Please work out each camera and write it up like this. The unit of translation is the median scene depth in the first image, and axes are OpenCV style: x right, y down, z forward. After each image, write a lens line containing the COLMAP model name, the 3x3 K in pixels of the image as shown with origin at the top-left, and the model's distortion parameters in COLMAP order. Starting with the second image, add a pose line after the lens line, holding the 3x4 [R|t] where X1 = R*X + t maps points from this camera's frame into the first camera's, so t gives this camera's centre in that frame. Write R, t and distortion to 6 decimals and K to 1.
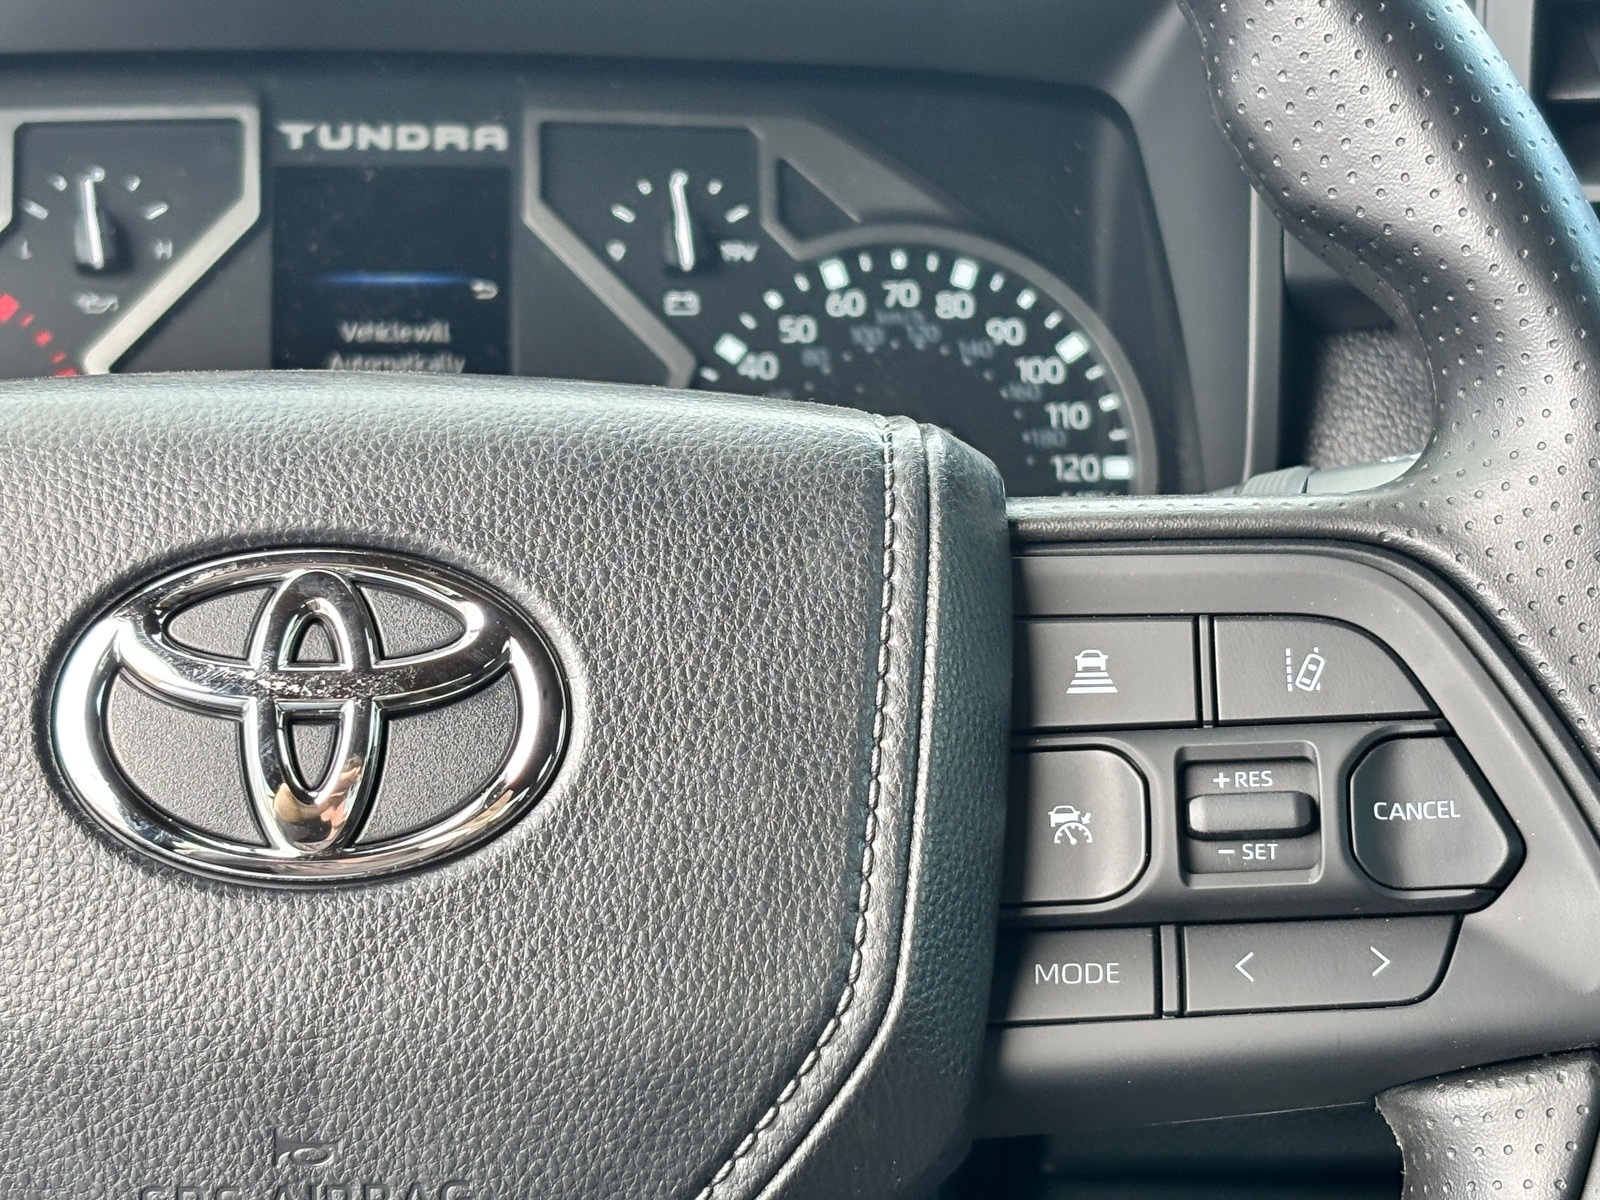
lens RADIAL K [[3215.5, 0, 800.0], [0, 3215.5, 600.0], [0, 0, 1]] dist [0.256413, -1.457864]
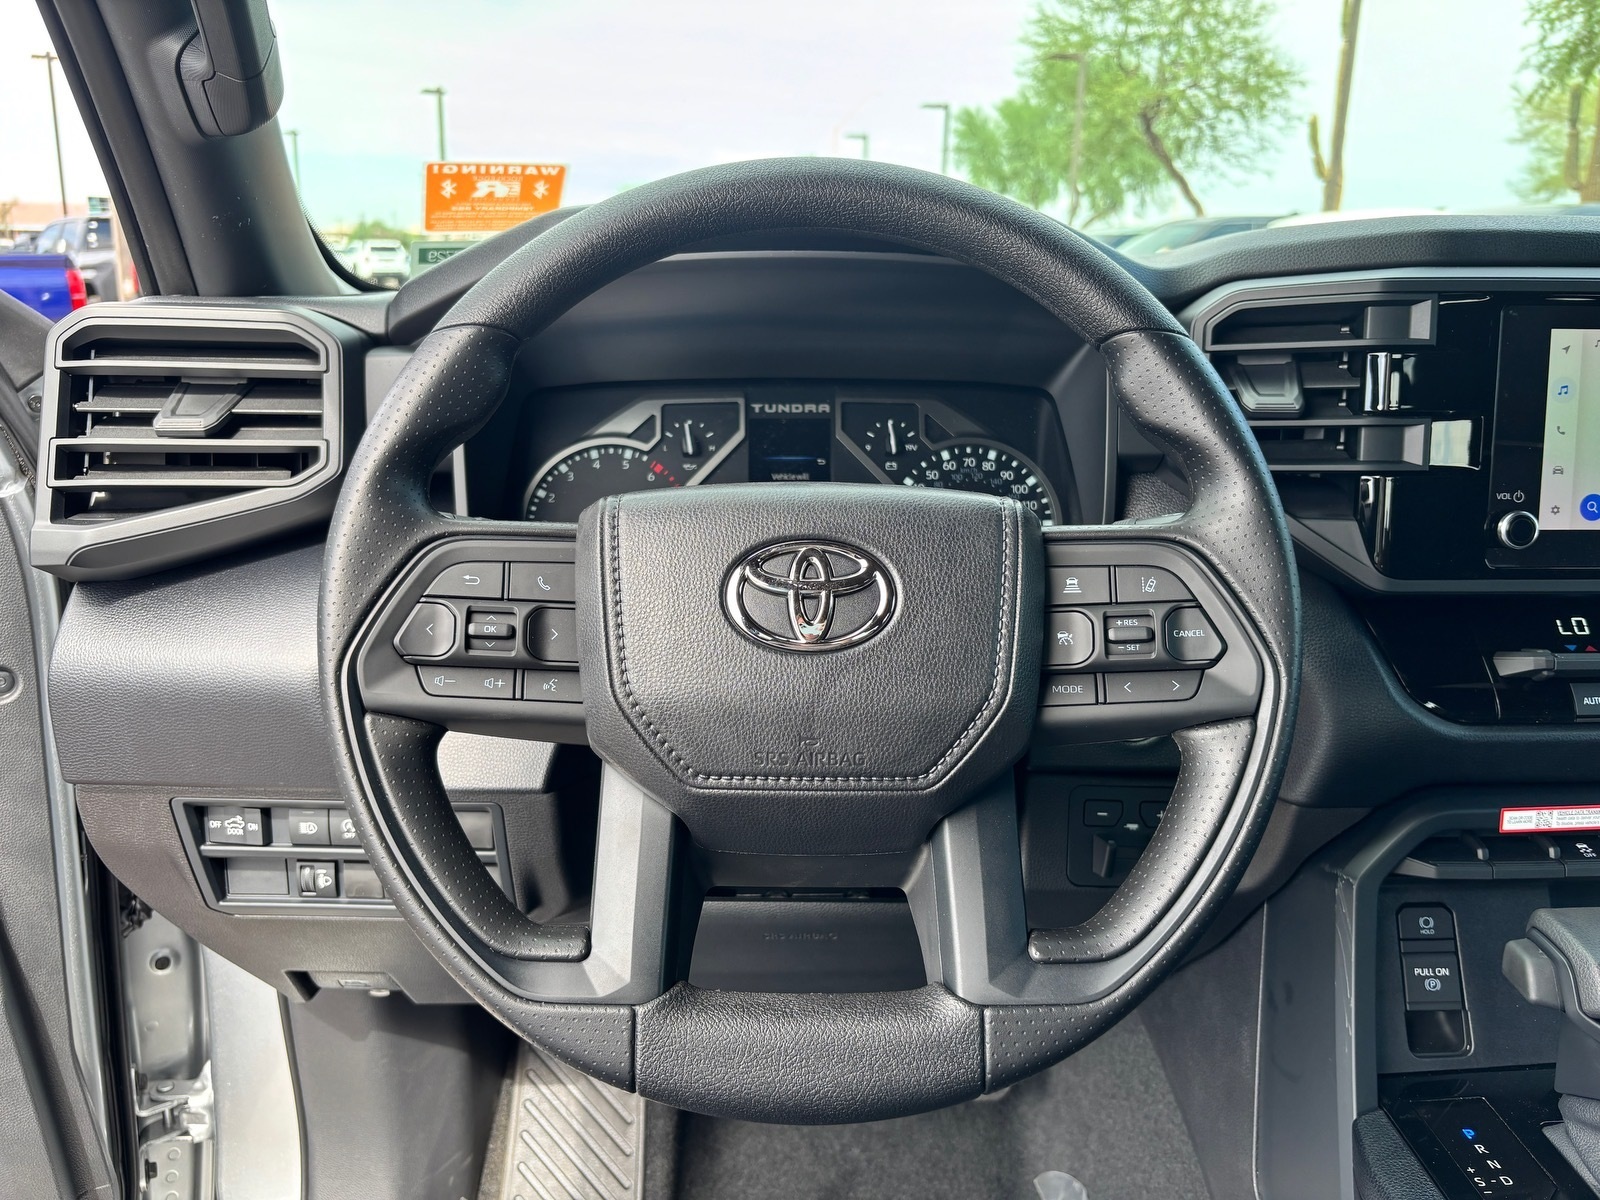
lens RADIAL K [[1179.9, 0, 795.2], [0, 1179.9, 594.7], [0, 0, 1]] dist [0.122795, -0.199265]
pose [[0.997309, 0.006292, -0.073048, -0.084325], [-0.005721, 0.999951, 0.008026, 0.025416], [0.073095, -0.007586, 0.997296, -0.081034]]
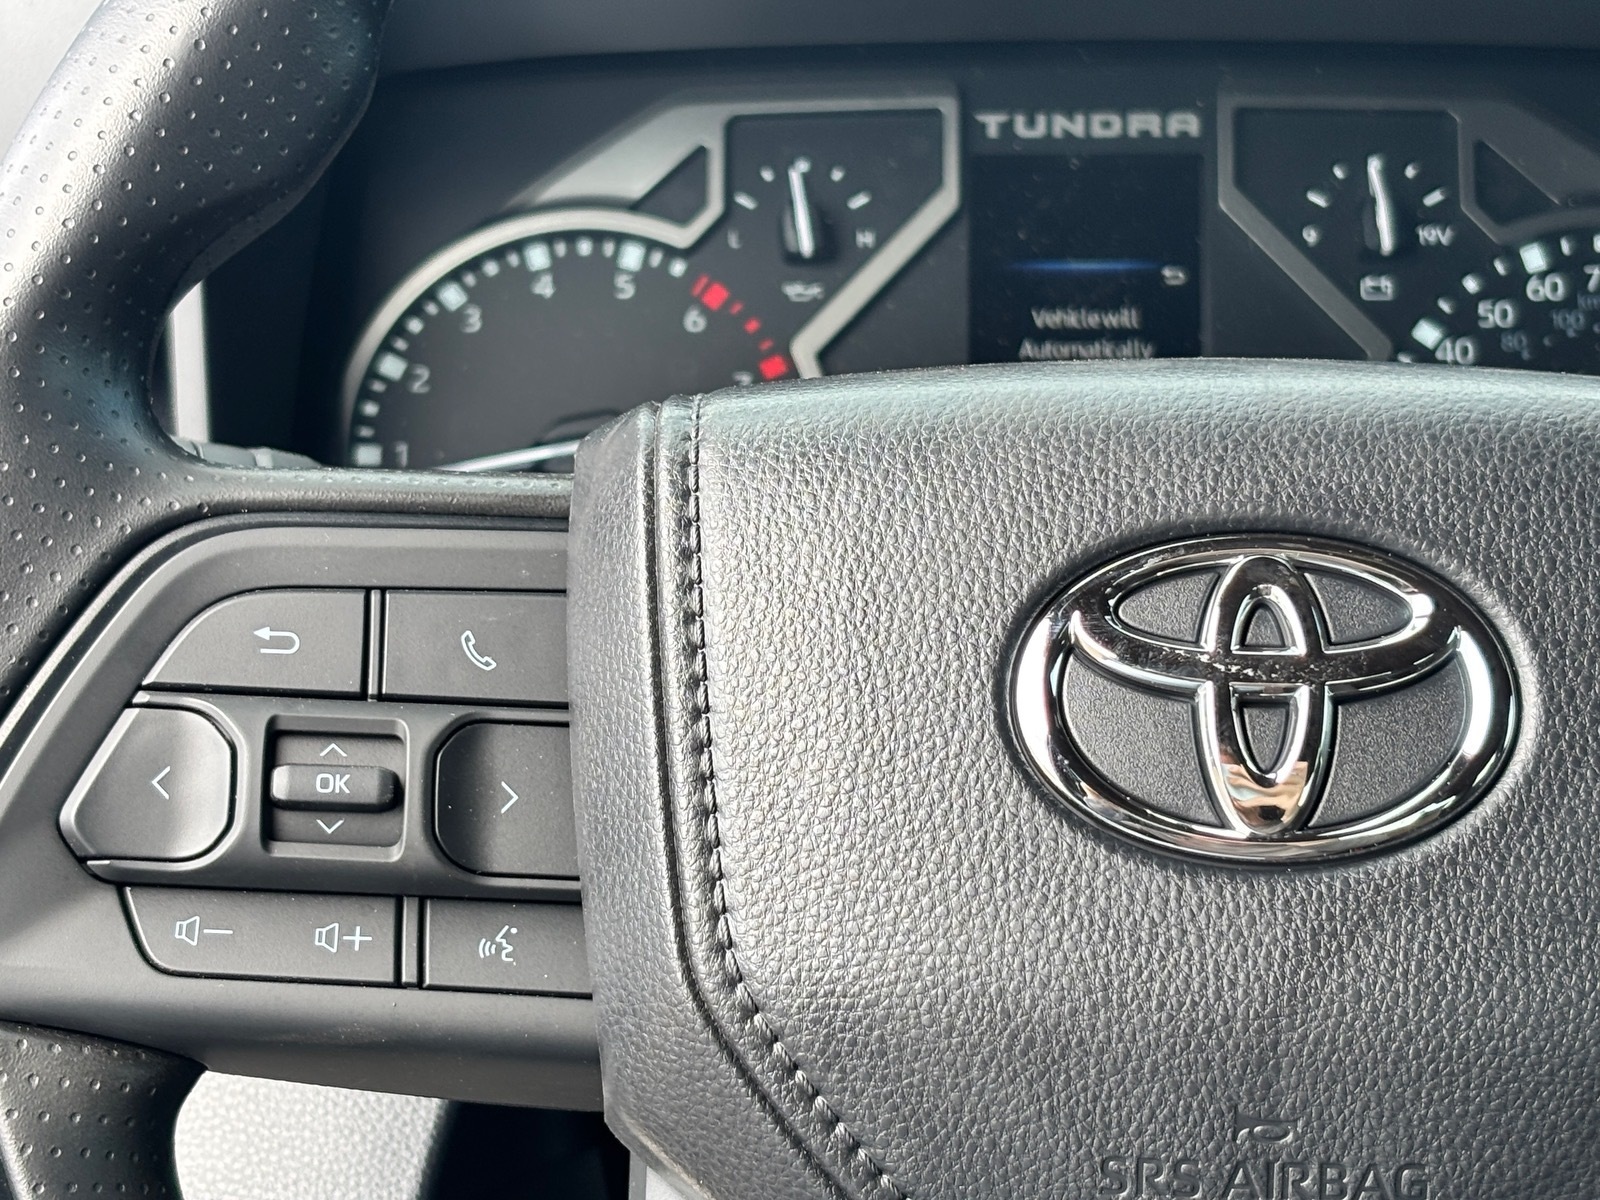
lens RADIAL K [[3215.5, 0, 800.0], [0, 3215.5, 600.0], [0, 0, 1]] dist [0.256413, -1.457864]
pose [[0.992122, 0.012636, -0.124641, -0.166235], [-0.011992, 0.999911, 0.005916, 0.000338], [0.124704, -0.004375, 0.992184, -0.023270]]
